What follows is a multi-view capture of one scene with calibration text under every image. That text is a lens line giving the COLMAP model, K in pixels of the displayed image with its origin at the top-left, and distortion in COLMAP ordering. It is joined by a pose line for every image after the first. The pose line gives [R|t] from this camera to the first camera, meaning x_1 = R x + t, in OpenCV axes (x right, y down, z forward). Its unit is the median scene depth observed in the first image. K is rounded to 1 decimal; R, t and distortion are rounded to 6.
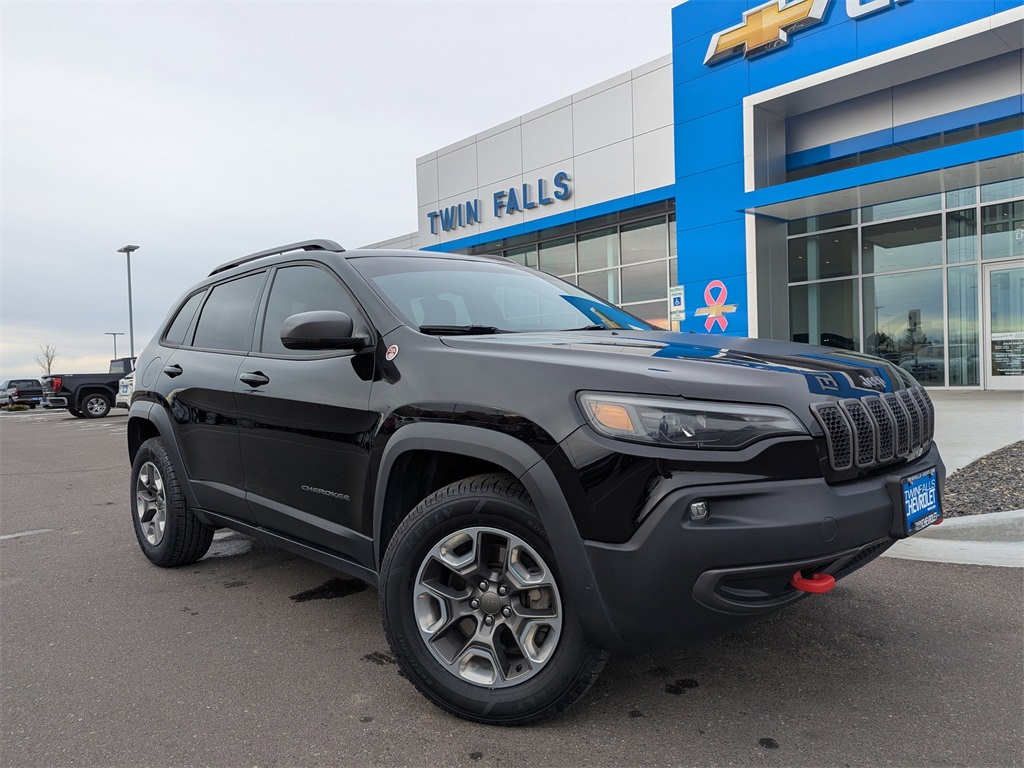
lens RADIAL K [[727.1, 0, 519.6], [0, 727.1, 388.2], [0, 0, 1]] dist [0.056609, -0.043958]
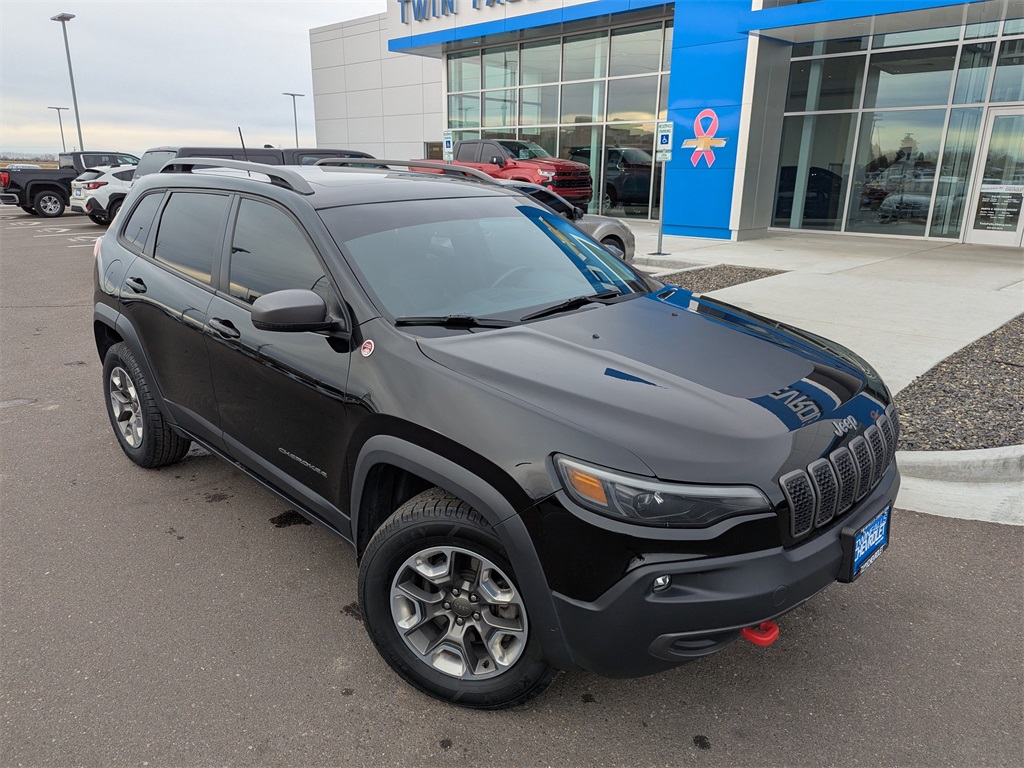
lens RADIAL K [[726.0, 0, 507.7], [0, 726.0, 384.3], [0, 0, 1]] dist [0.059913, -0.048792]
pose [[0.998853, 0.037209, 0.030136, -0.013892], [-0.043898, 0.962969, 0.266015, -0.253000], [-0.019122, -0.267033, 0.963498, 0.038677]]
